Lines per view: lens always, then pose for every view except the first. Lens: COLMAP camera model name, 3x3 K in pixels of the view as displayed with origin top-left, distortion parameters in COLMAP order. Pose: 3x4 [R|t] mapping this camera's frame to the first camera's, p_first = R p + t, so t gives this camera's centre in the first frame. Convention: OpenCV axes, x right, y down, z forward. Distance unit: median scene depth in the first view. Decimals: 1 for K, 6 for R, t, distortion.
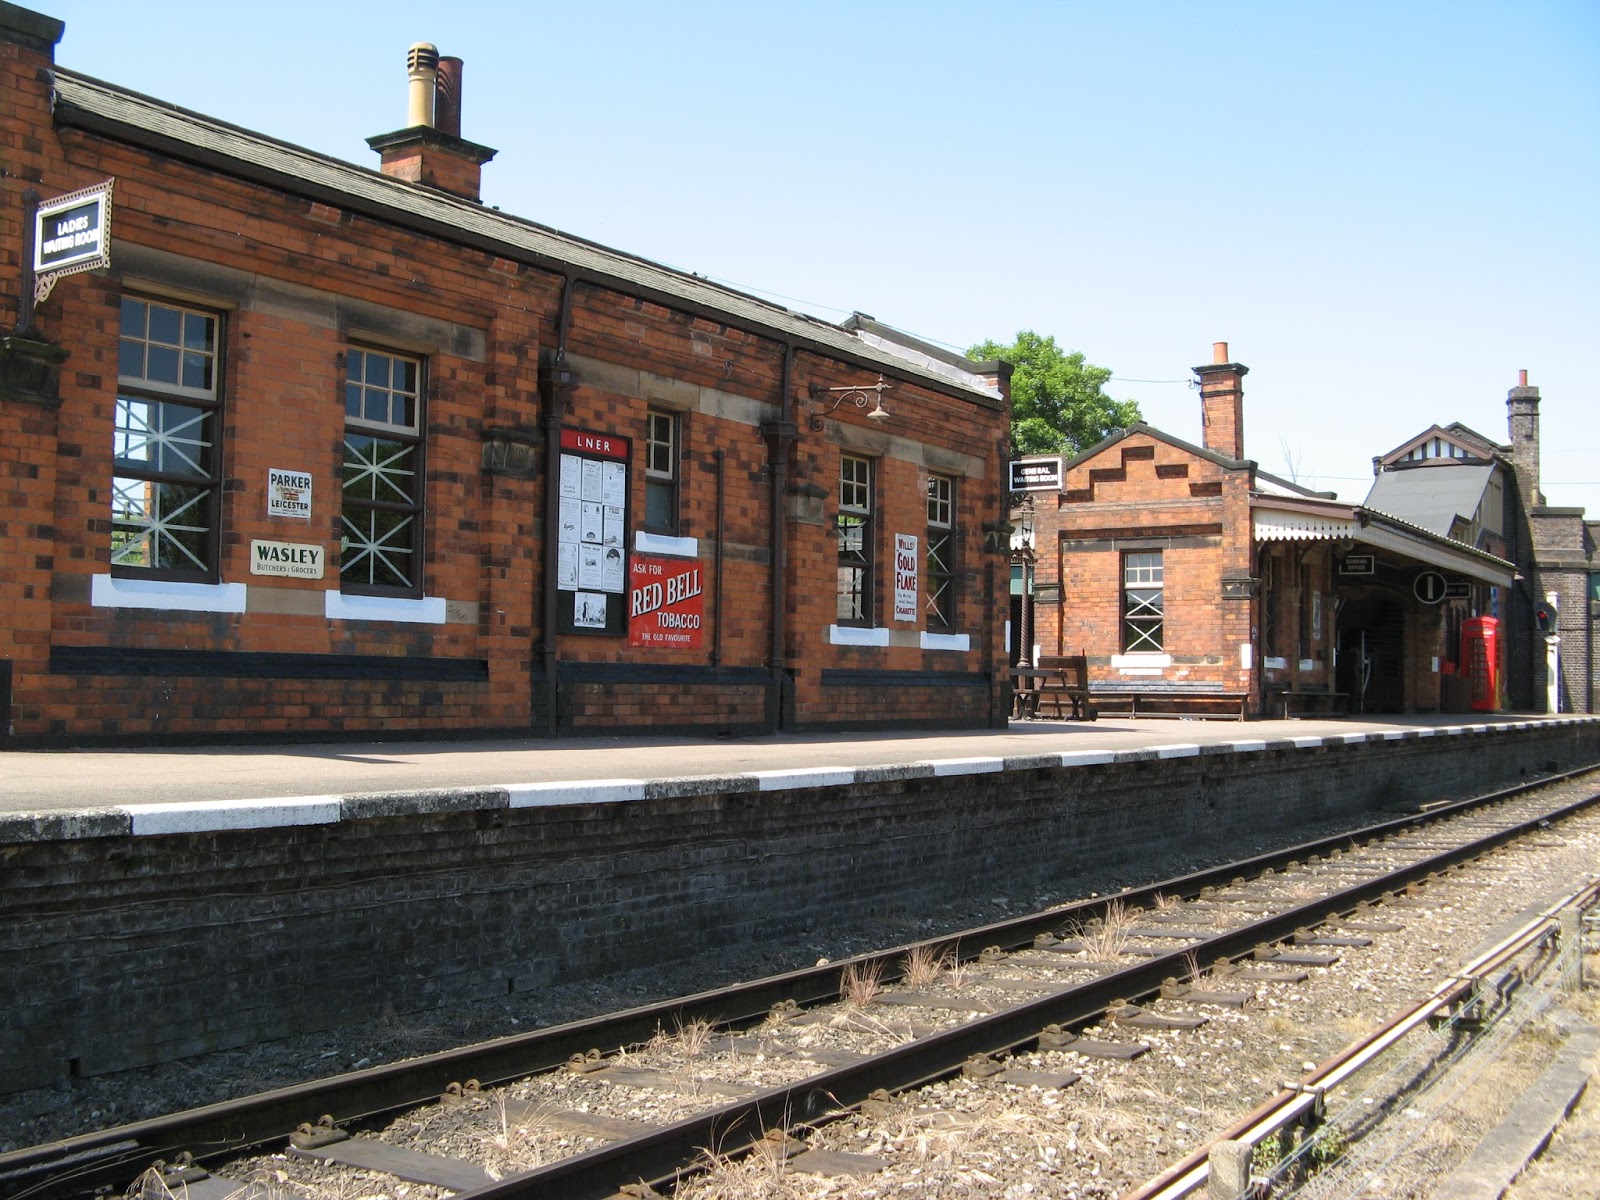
lens RADIAL K [[1716.9, 0, 797.8], [0, 1716.9, 609.1], [0, 0, 1]] dist [-0.132493, 0.000000]
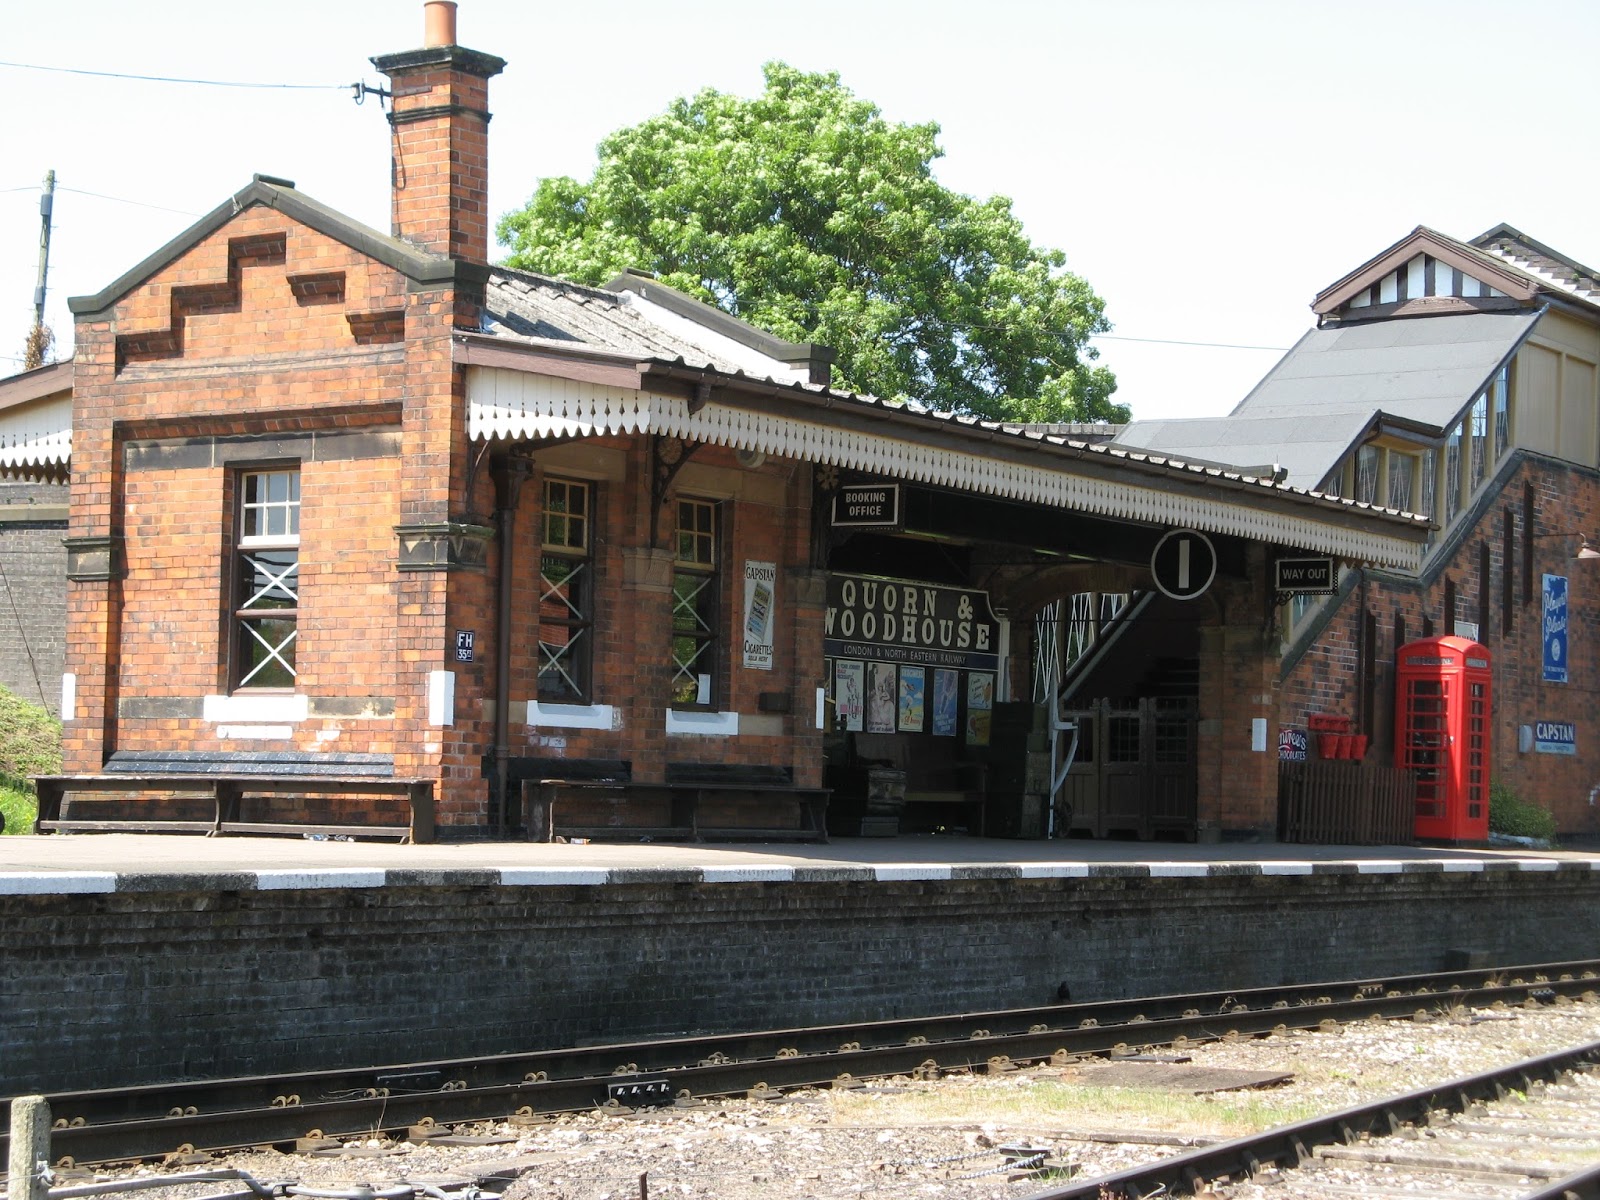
lens RADIAL K [[3384.0, 0, 796.8], [0, 3384.0, 607.4], [0, 0, 1]] dist [-0.009274, 0.000000]
pose [[0.999974, 0.006823, 0.002419, 0.343443], [-0.006796, 0.999916, -0.011022, 0.012598], [-0.002494, 0.011005, 0.999936, 0.104915]]
